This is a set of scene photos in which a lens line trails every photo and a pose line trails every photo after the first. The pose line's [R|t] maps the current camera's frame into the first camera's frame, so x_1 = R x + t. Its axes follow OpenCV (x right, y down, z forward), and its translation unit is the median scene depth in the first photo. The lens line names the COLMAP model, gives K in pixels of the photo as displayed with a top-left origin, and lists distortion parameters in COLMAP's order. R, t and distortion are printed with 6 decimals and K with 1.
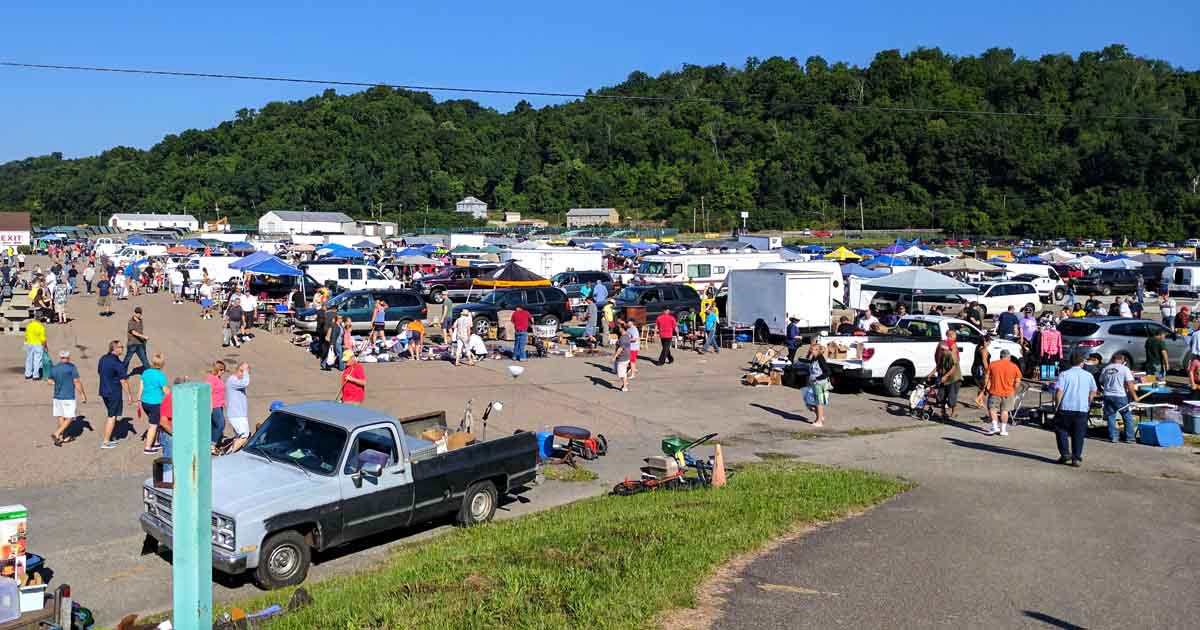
lens RADIAL K [[924.2, 0, 600.0], [0, 924.2, 315.0], [0, 0, 1]] dist [-0.000929, -0.000765]
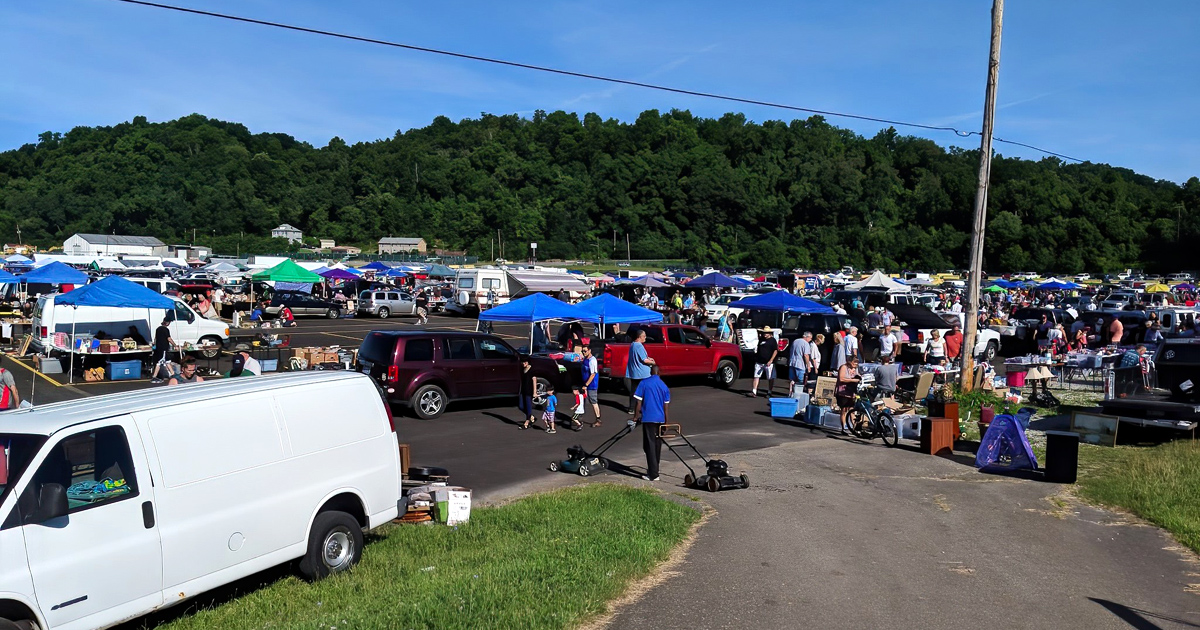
lens RADIAL K [[1006.3, 0, 600.0], [0, 1006.3, 315.0], [0, 0, 1]] dist [-0.055125, -0.003863]
pose [[0.982045, -0.014798, 0.188066, -0.003243], [0.017419, 0.999773, -0.012288, -0.003178], [-0.187842, 0.015343, 0.982079, -0.251077]]
